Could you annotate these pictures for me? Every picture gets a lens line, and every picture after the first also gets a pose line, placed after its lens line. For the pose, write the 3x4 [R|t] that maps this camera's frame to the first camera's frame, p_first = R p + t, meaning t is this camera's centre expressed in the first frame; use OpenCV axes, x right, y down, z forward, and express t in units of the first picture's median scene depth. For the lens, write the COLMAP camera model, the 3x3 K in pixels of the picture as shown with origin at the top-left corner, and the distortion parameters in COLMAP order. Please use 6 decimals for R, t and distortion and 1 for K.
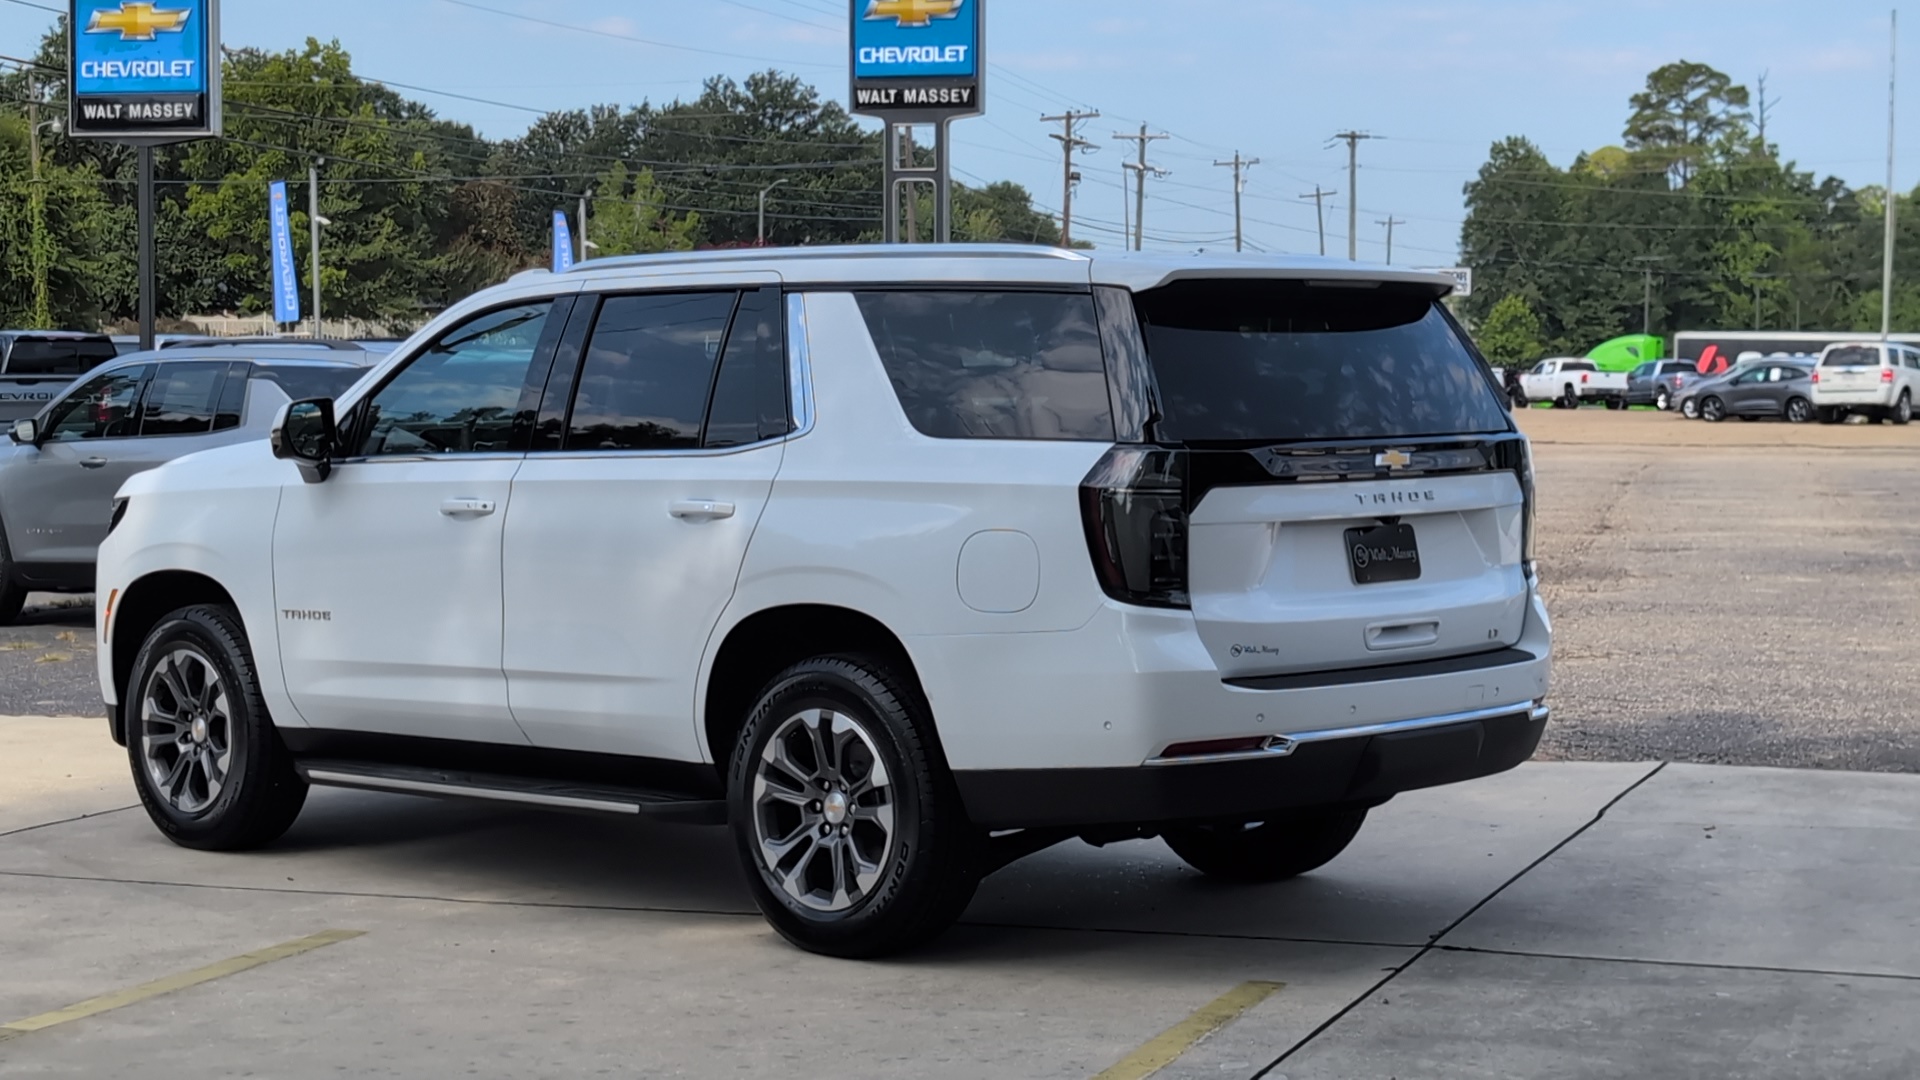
lens RADIAL K [[3196.9, 0, 962.6], [0, 3196.9, 579.2], [0, 0, 1]] dist [0.187881, -1.067887]
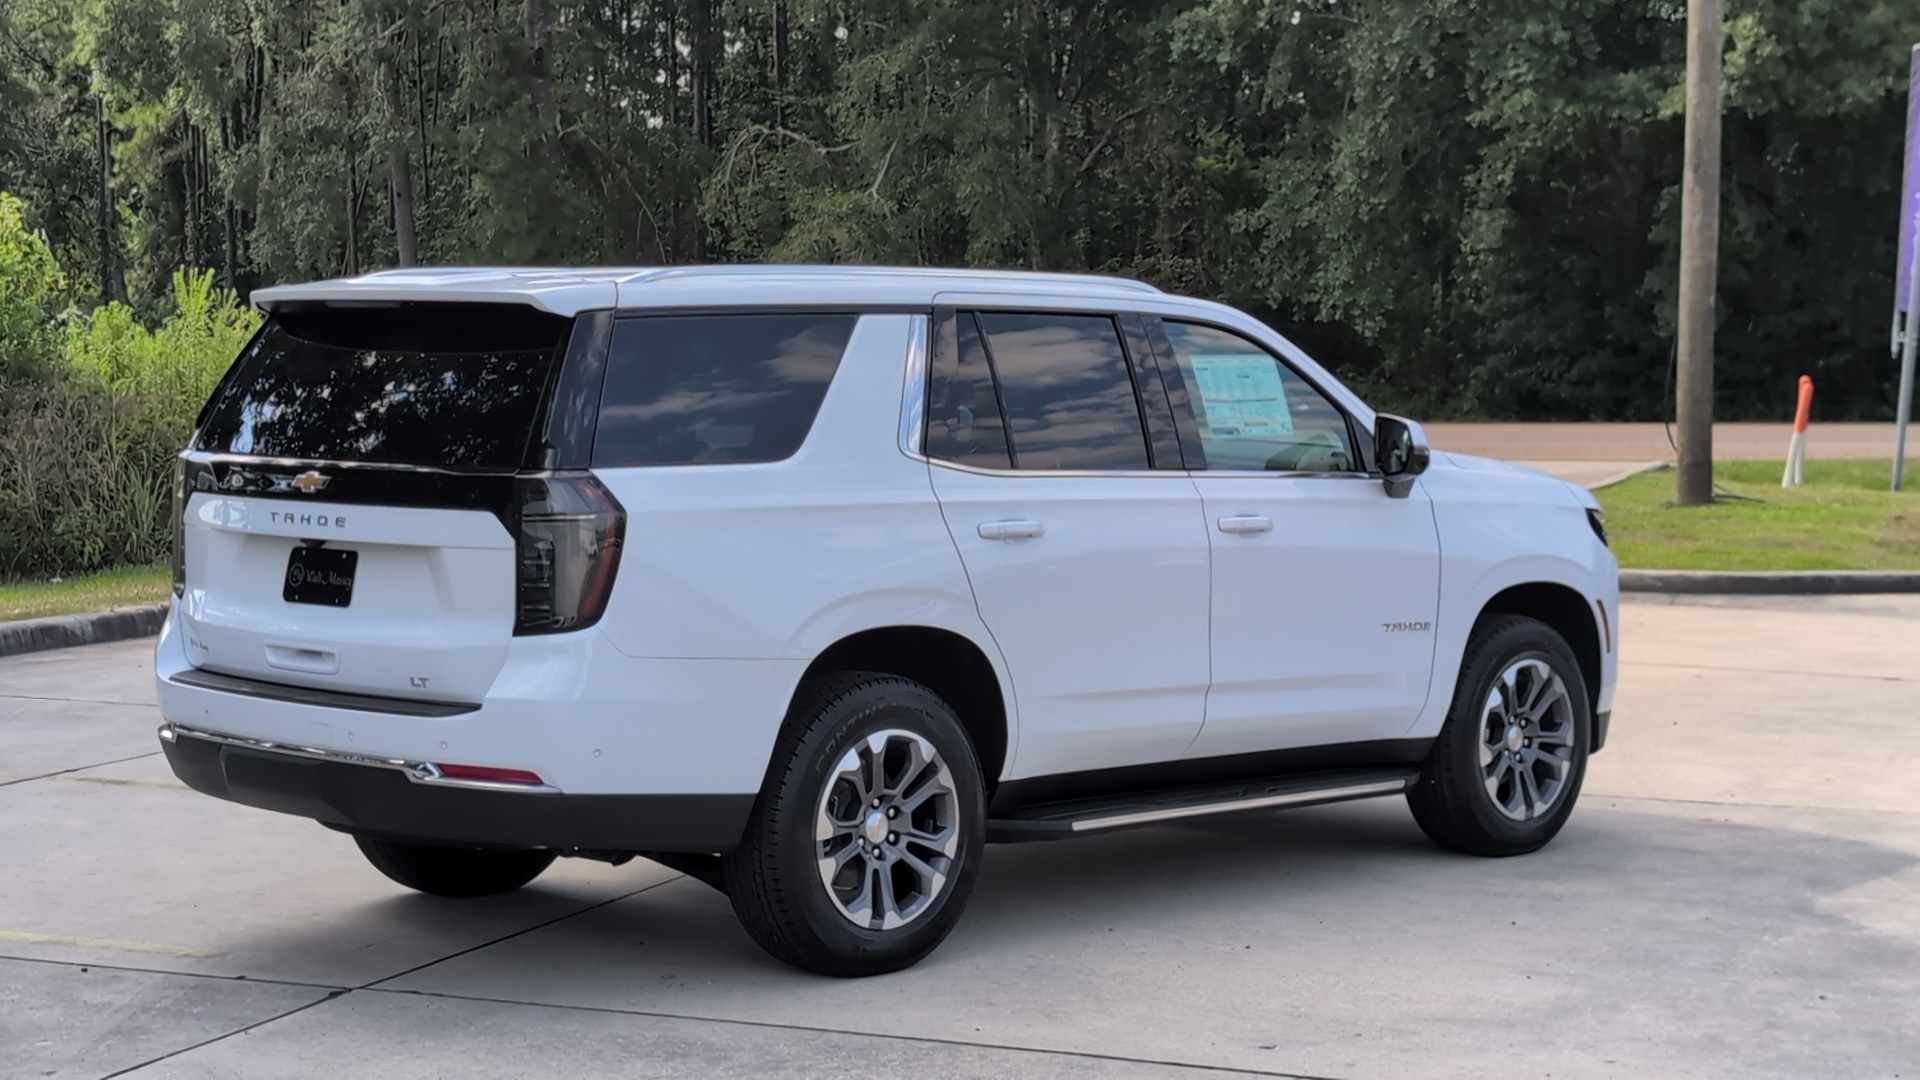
lens RADIAL K [[3196.9, 0, 962.6], [0, 3196.9, 579.2], [0, 0, 1]] dist [0.187881, -1.067887]
pose [[0.005228, 0.078661, -0.996888, 1.105424], [-0.074500, 0.994161, 0.078056, -0.098023], [0.997207, 0.073860, 0.011058, 1.168073]]
